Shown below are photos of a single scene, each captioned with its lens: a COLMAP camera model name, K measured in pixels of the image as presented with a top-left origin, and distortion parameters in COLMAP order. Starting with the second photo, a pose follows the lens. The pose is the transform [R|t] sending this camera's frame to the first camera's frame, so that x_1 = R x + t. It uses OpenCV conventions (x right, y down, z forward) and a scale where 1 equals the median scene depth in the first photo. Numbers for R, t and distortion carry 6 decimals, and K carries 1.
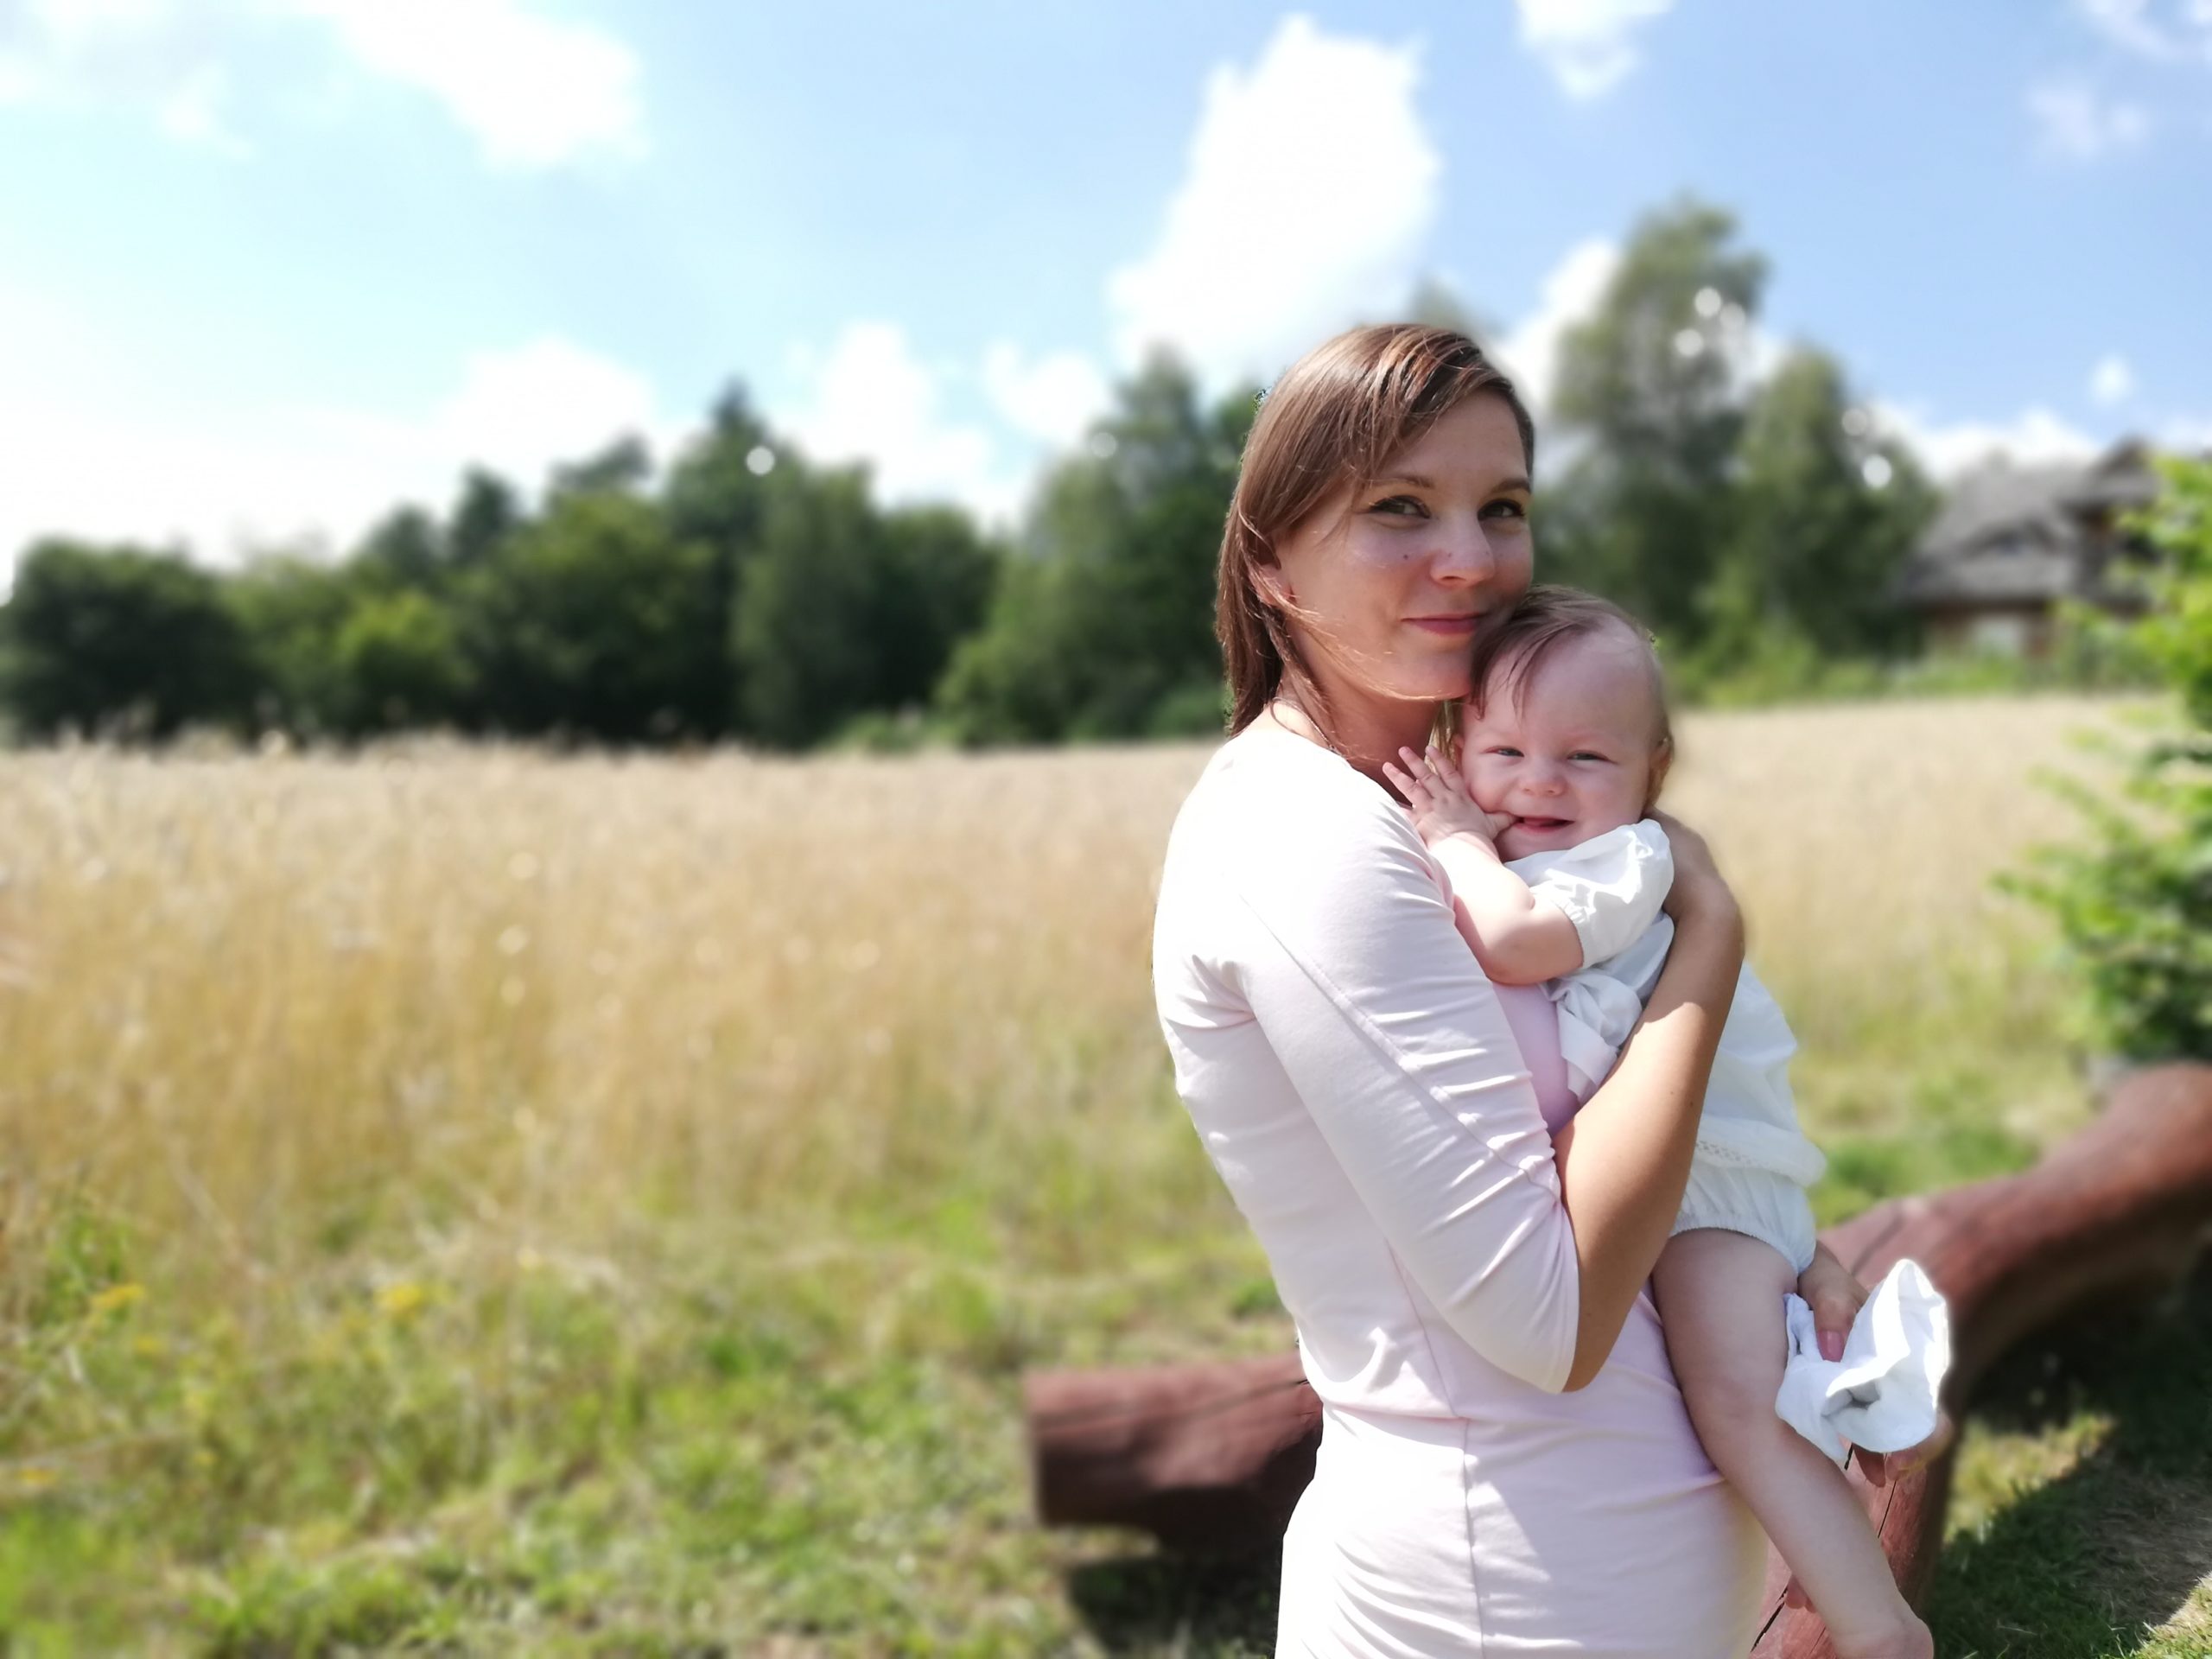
lens RADIAL K [[1662.0, 0, 1115.2], [0, 1662.0, 828.2], [0, 0, 1]] dist [0.043982, -0.072823]
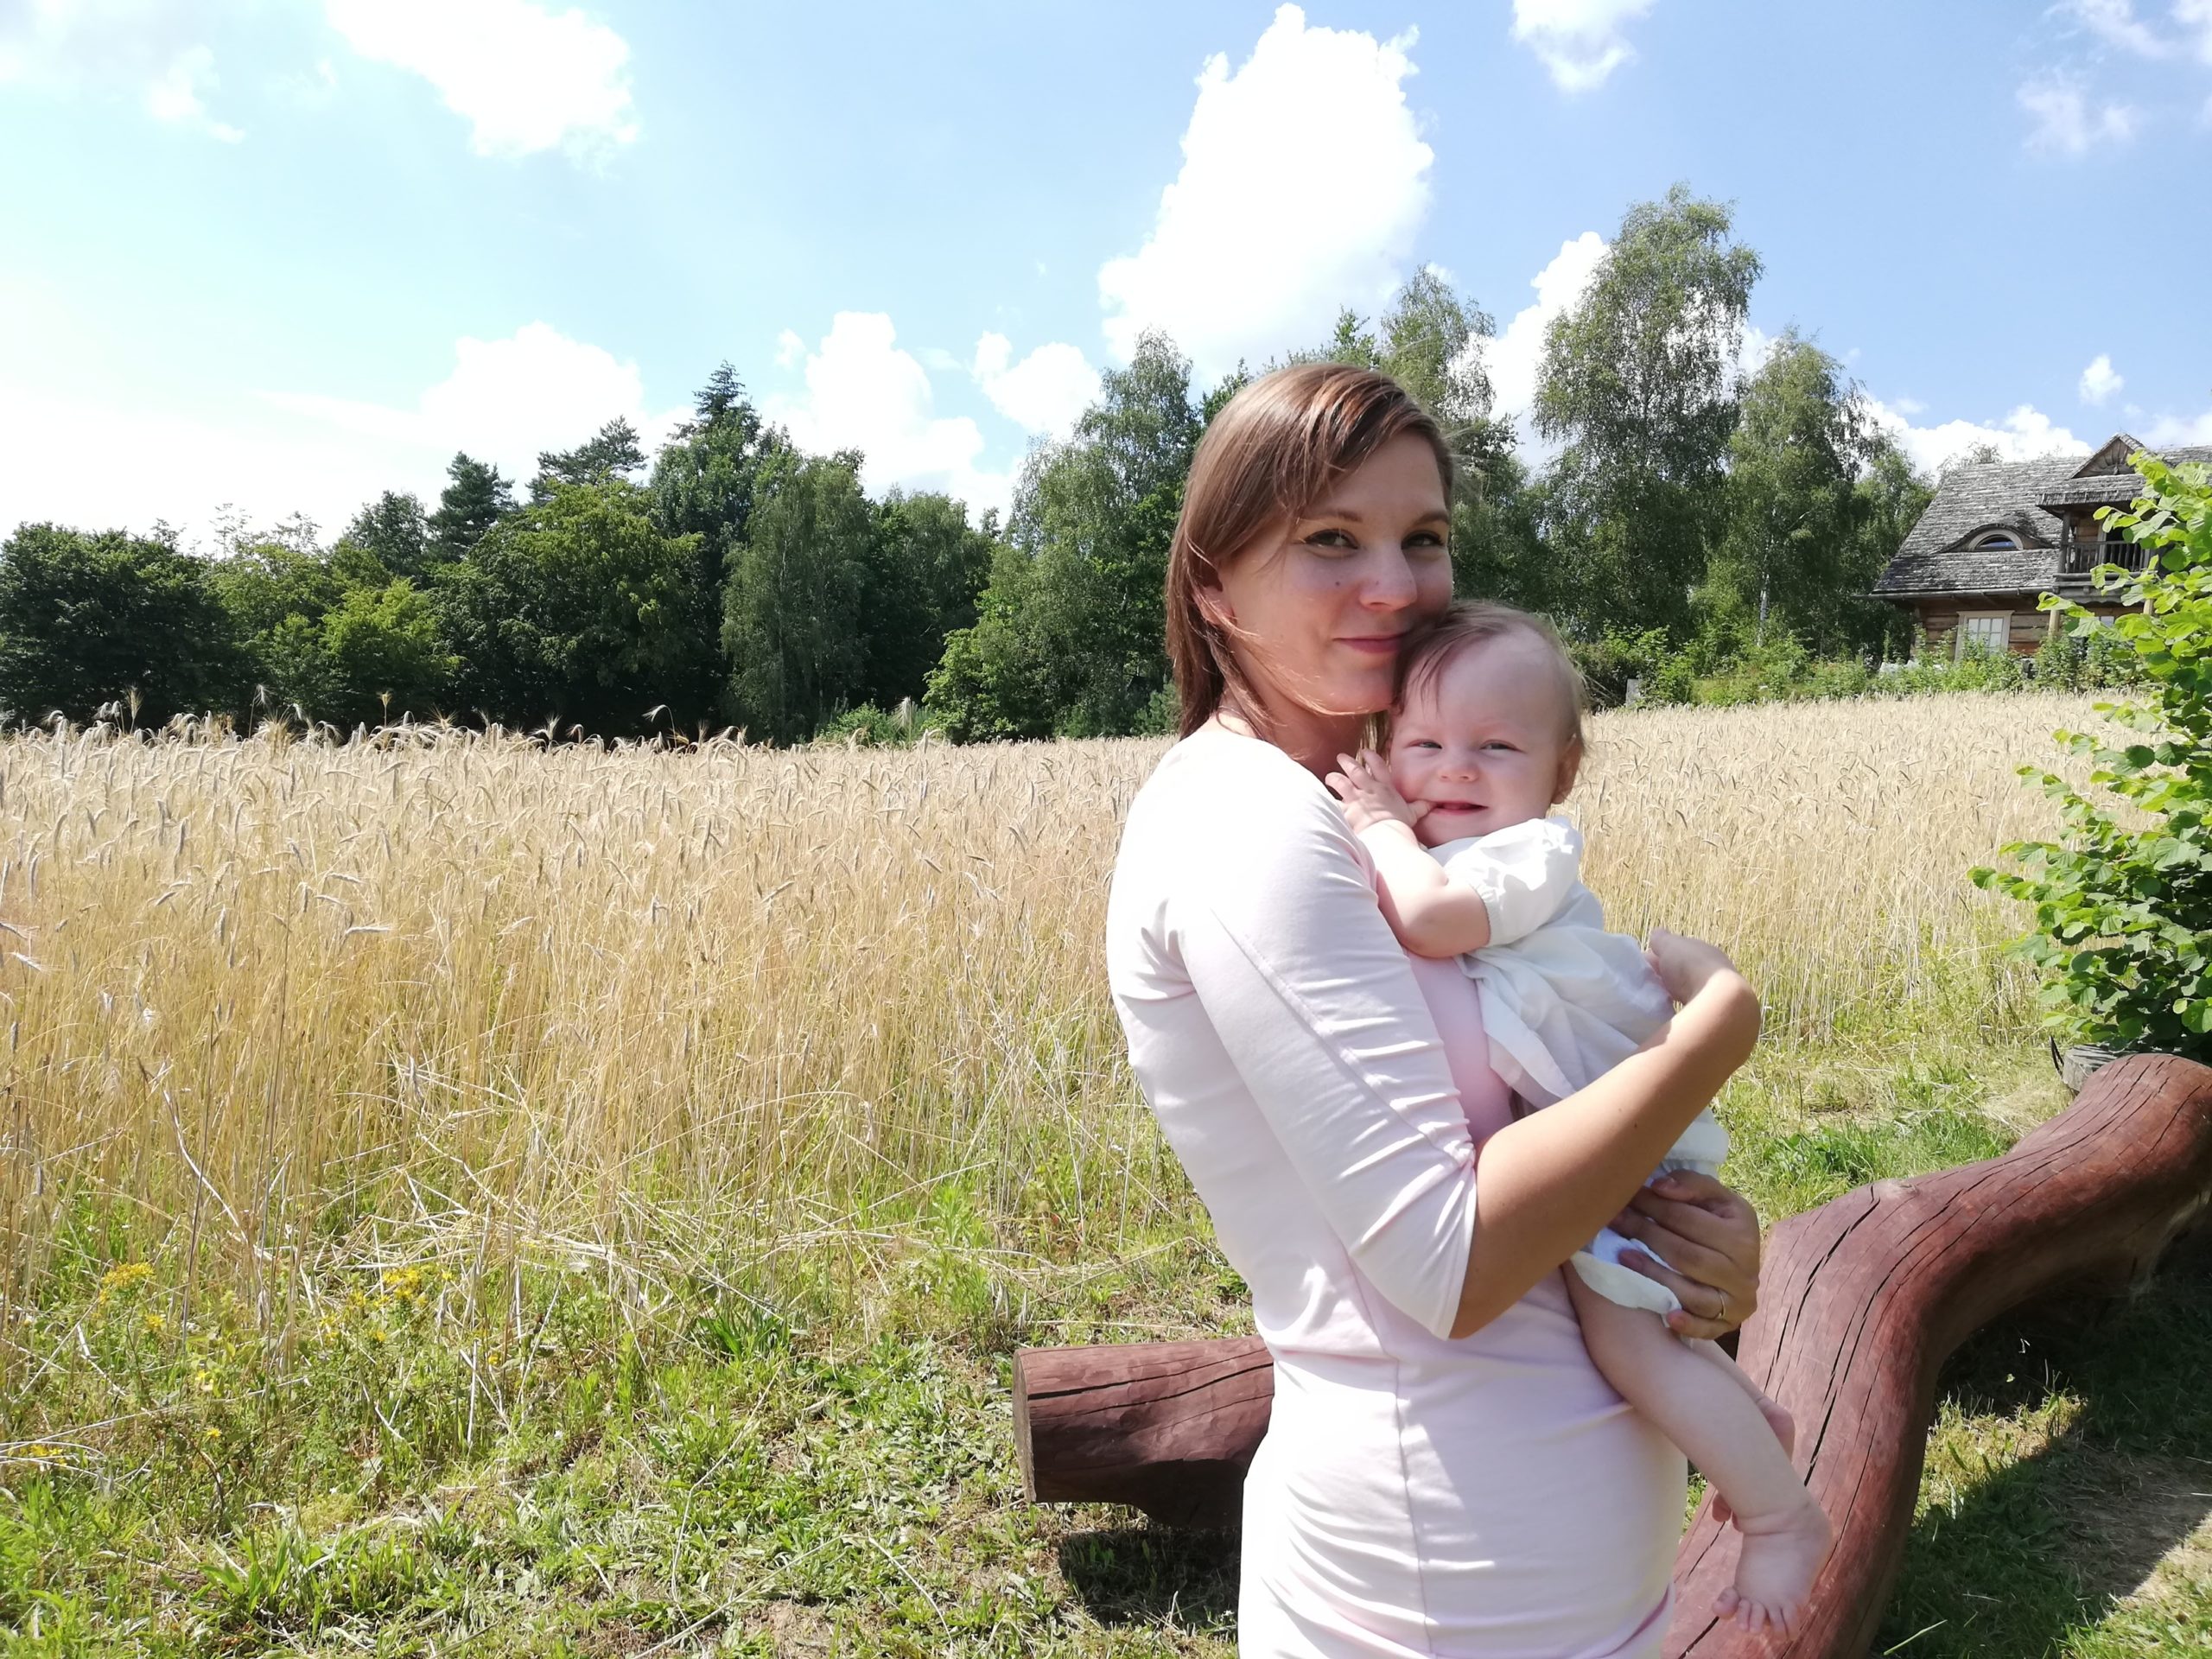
lens RADIAL K [[1662.0, 0, 1115.2], [0, 1662.0, 828.2], [0, 0, 1]] dist [0.043982, -0.072823]
pose [[0.999966, 0.004030, 0.007170, -0.002977], [-0.004065, 0.999980, 0.004883, 0.000968], [-0.007150, -0.004912, 0.999962, -0.012939]]
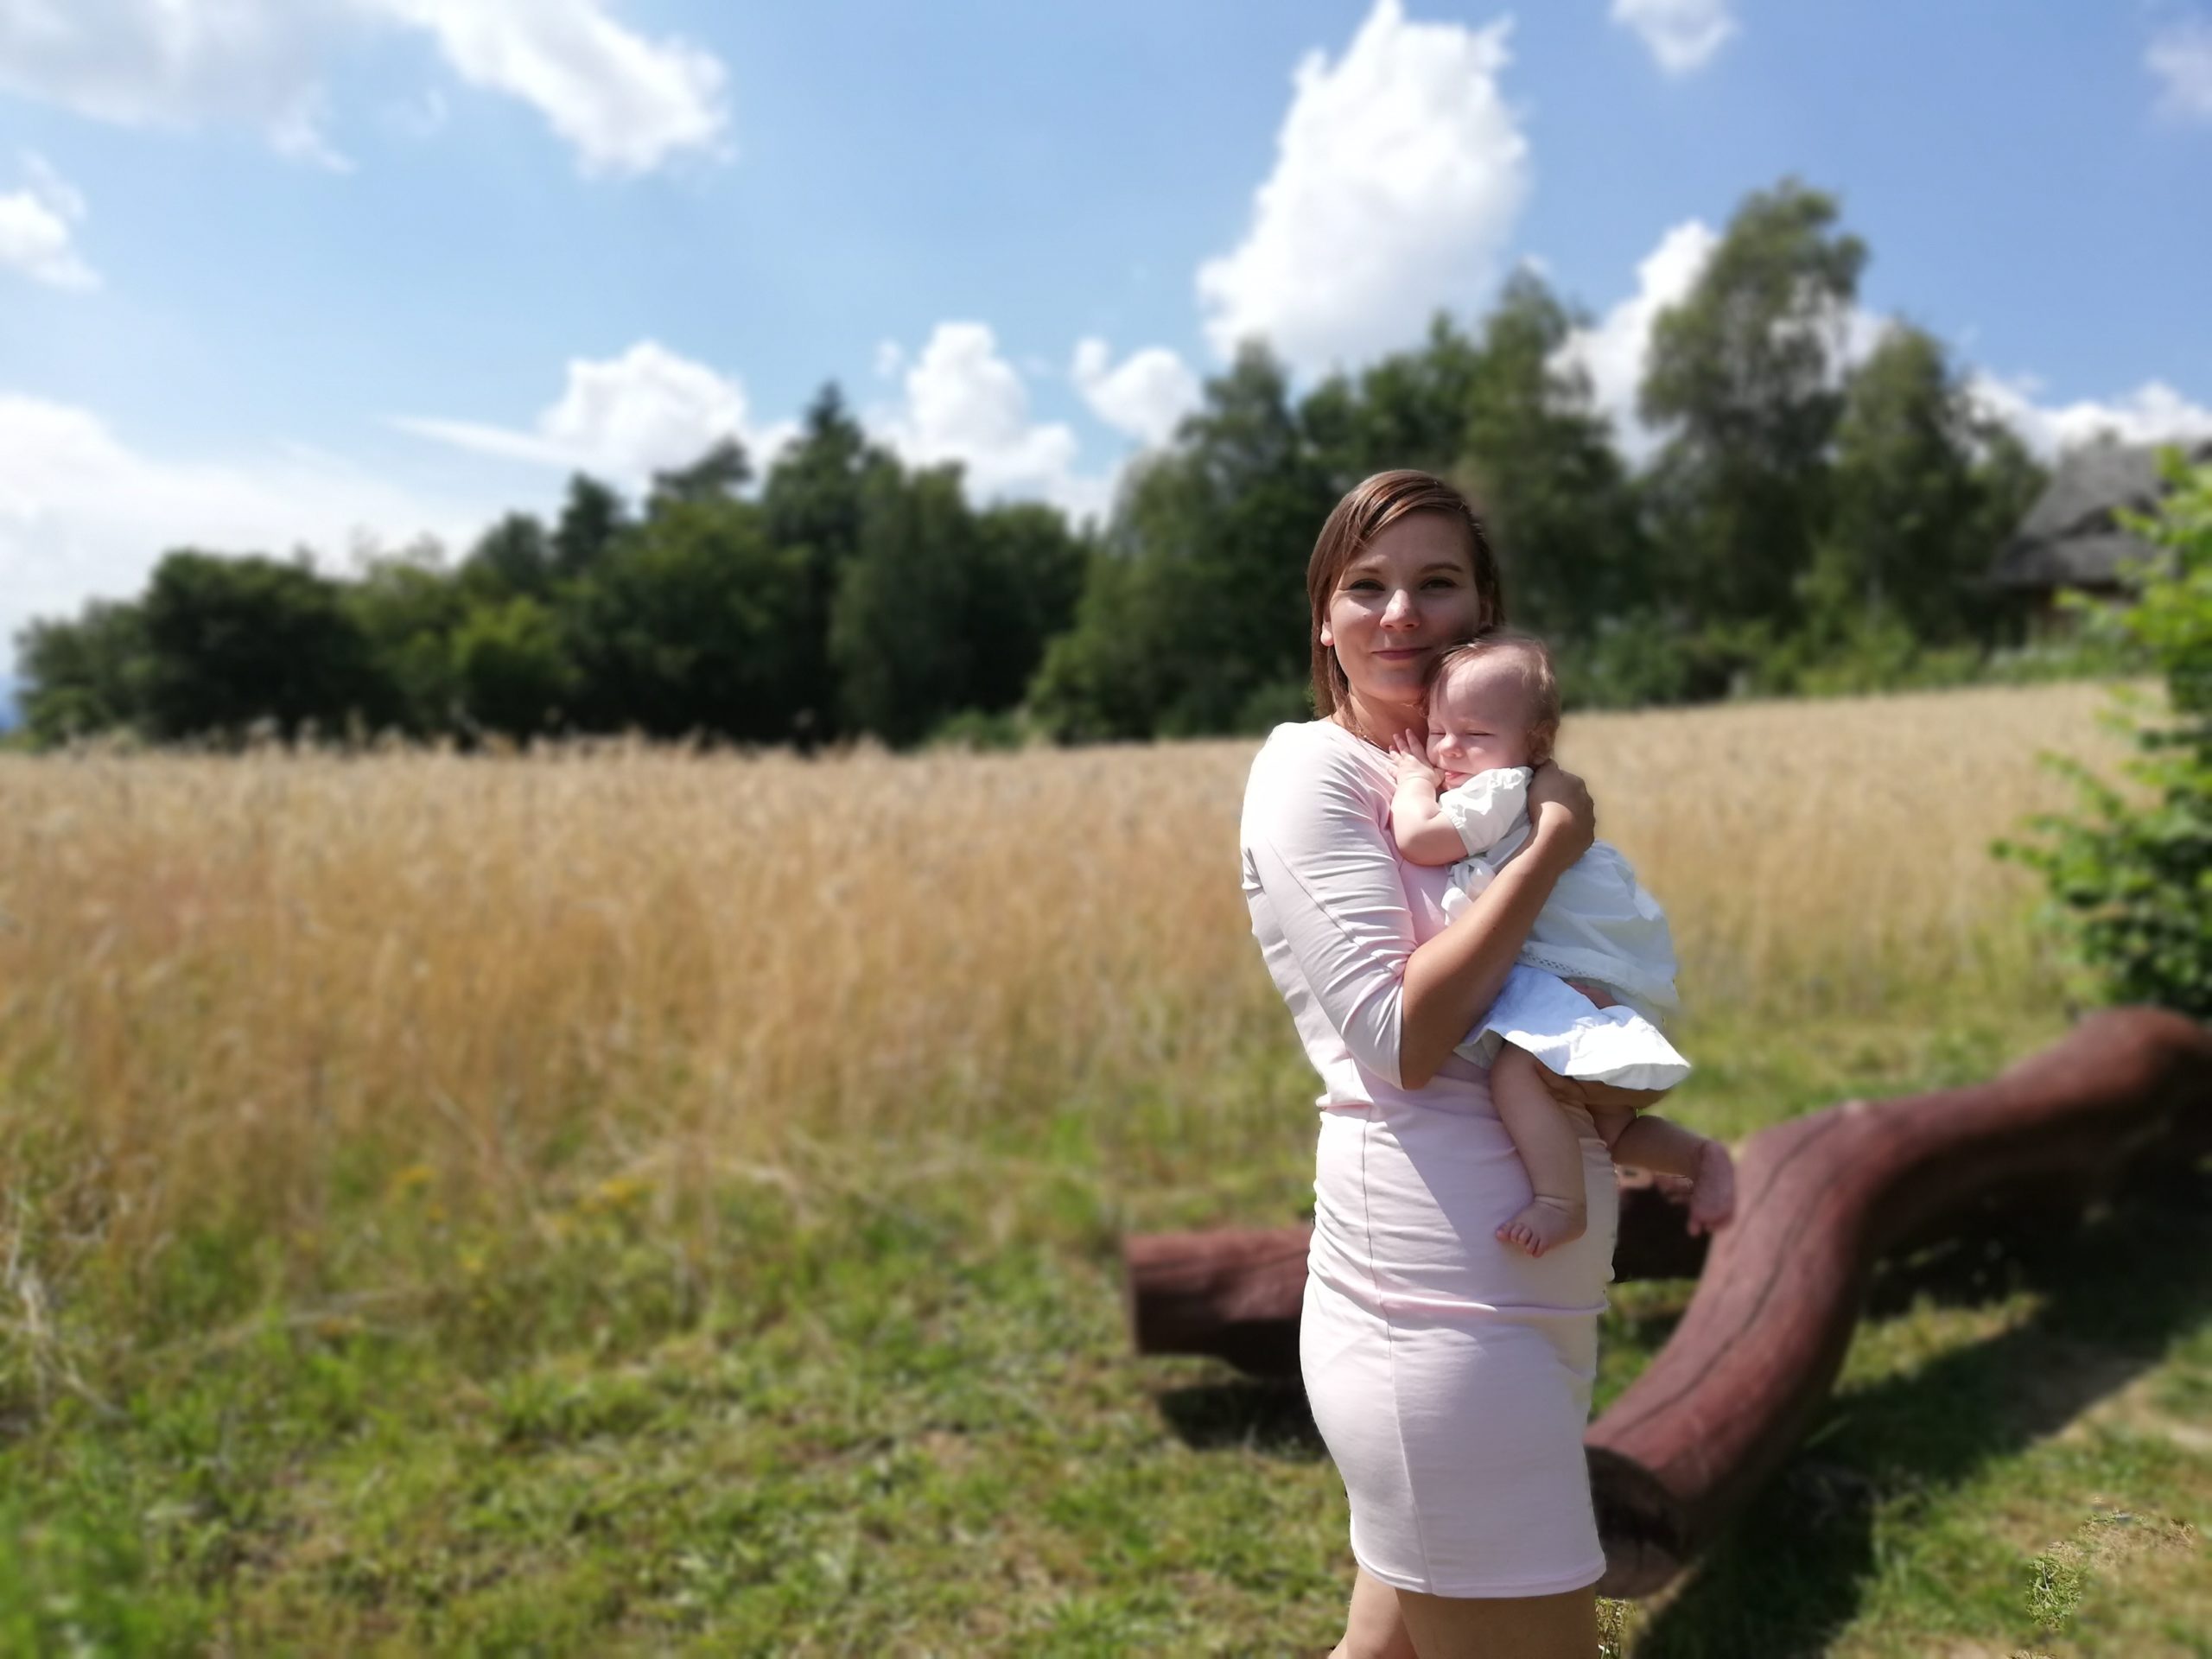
lens RADIAL K [[1685.4, 0, 1106.0], [0, 1685.4, 829.5], [0, 0, 1]] dist [0.047237, -0.087940]
pose [[0.998188, -0.007003, -0.059759, 0.006314], [0.007202, 0.999969, 0.003122, 0.010794], [0.059736, -0.003547, 0.998208, -0.172928]]
